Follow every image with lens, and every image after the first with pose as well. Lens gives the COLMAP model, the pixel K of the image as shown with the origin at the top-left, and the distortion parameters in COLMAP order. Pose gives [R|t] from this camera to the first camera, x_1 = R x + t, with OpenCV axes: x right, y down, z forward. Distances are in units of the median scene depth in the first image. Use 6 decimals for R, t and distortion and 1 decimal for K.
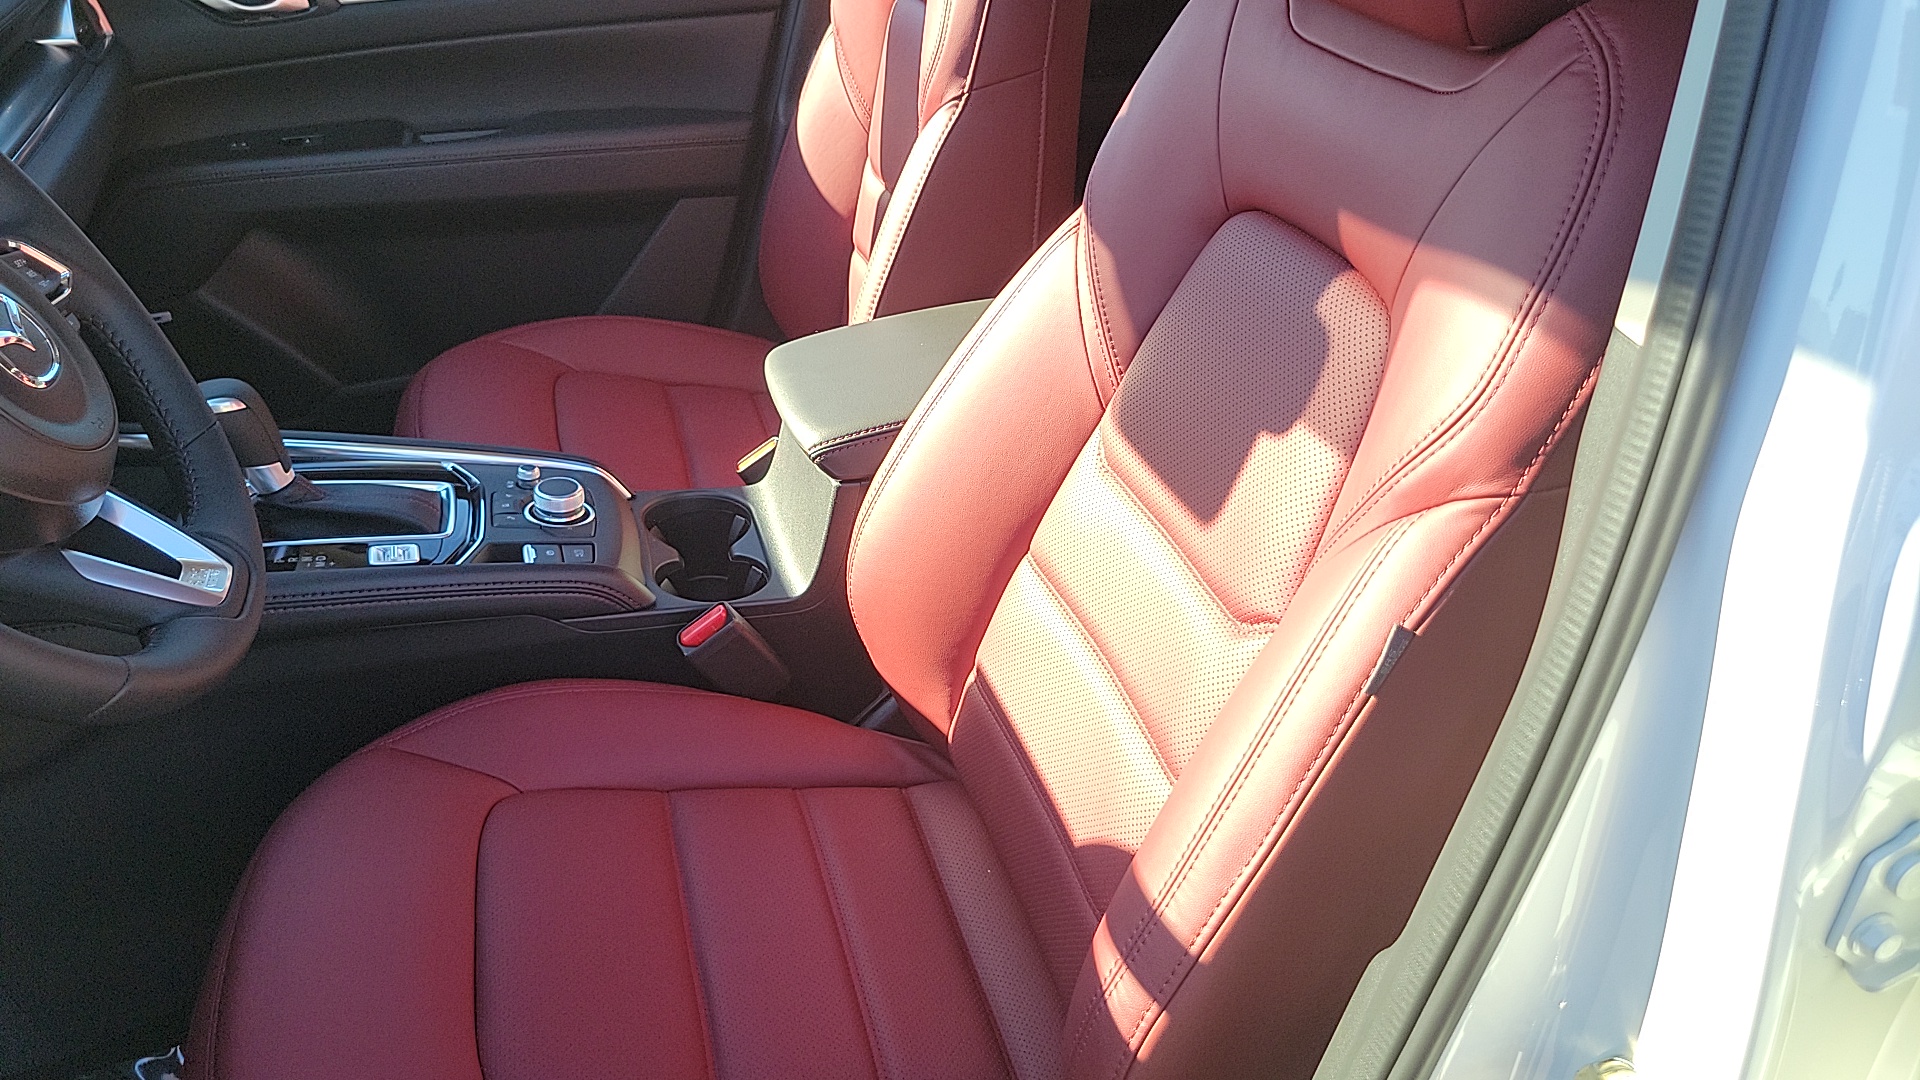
lens RADIAL K [[1483.9, 0, 961.9], [0, 1483.9, 531.3], [0, 0, 1]] dist [0.043378, -0.032781]
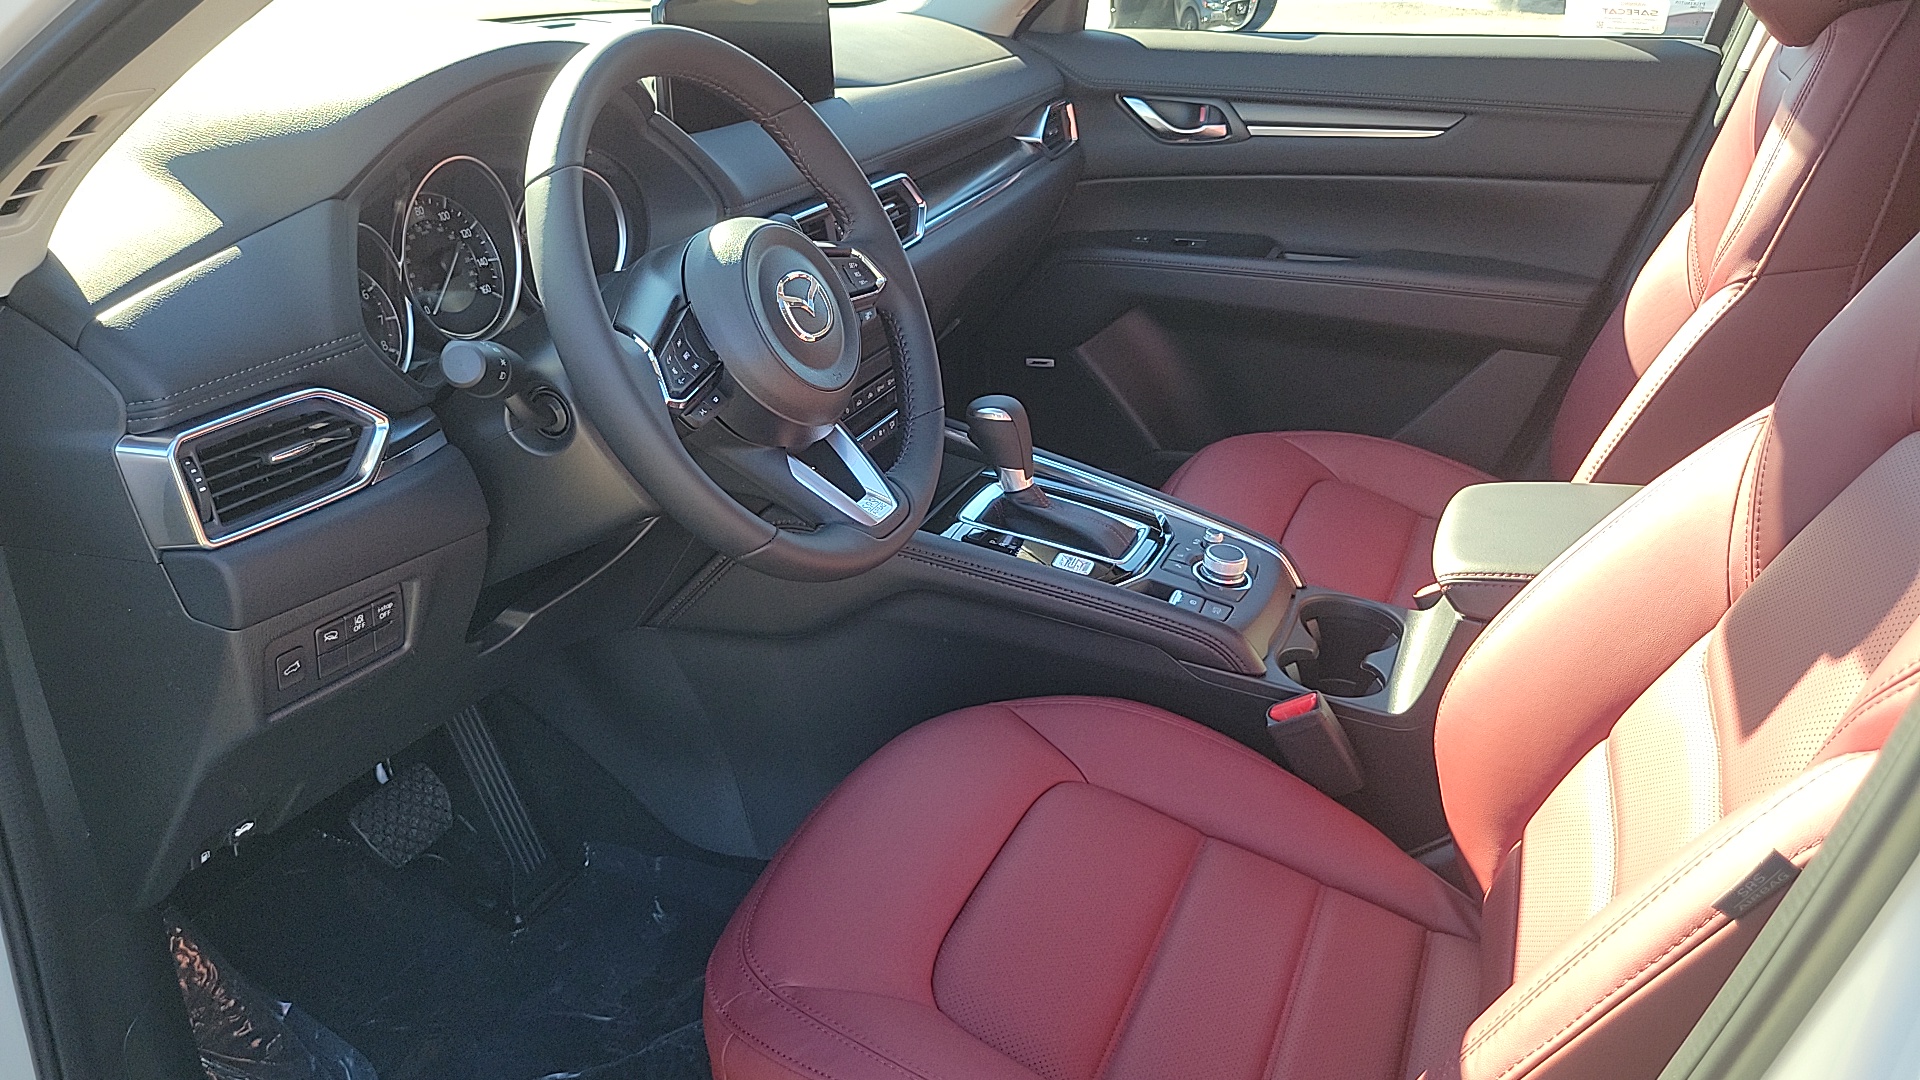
lens RADIAL K [[1483.9, 0, 956.6], [0, 1483.9, 543.8], [0, 0, 1]] dist [0.043378, -0.032781]
pose [[0.774275, 0.259938, -0.577001, 0.216621], [-0.313348, 0.949610, 0.007317, 0.019736], [0.549828, 0.175137, 0.816710, -0.028237]]
